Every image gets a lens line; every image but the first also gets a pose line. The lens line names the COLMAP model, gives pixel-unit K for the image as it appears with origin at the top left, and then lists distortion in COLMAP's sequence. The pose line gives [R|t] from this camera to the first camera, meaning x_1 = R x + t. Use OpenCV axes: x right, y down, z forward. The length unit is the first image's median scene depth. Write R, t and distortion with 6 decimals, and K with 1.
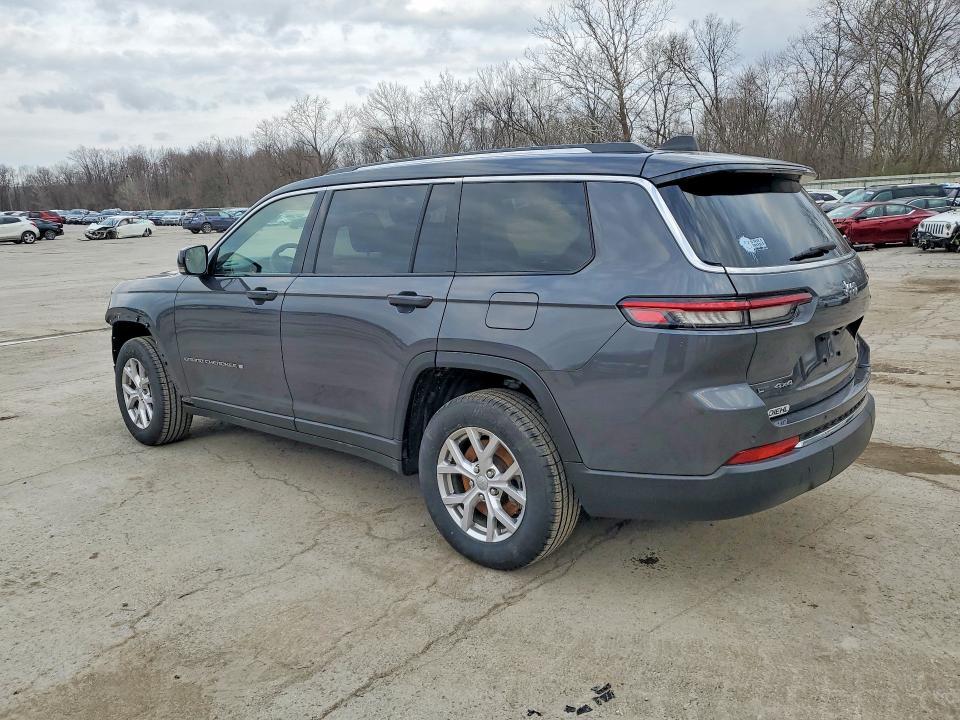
lens RADIAL K [[781.0, 0, 487.0], [0, 781.0, 358.8], [0, 0, 1]] dist [0.030340, 0.004623]
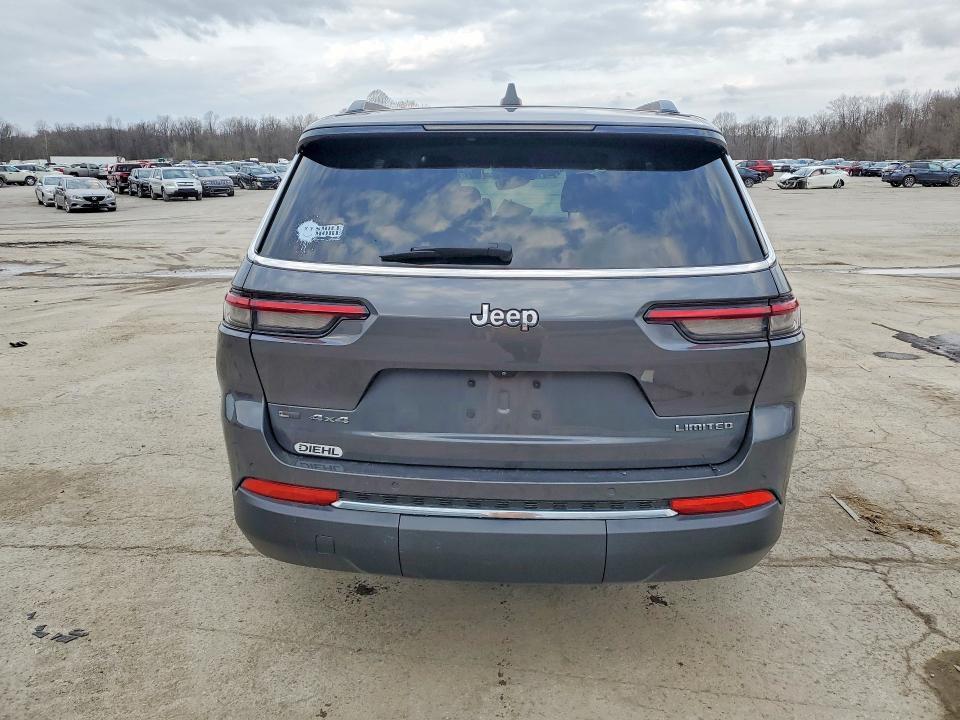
lens RADIAL K [[781.0, 0, 487.0], [0, 781.0, 358.8], [0, 0, 1]] dist [0.030340, 0.004623]
pose [[0.605055, 0.215845, -0.766367, 0.099491], [-0.167866, 0.975498, 0.142214, -0.015139], [0.778286, 0.042600, 0.626463, 0.061005]]
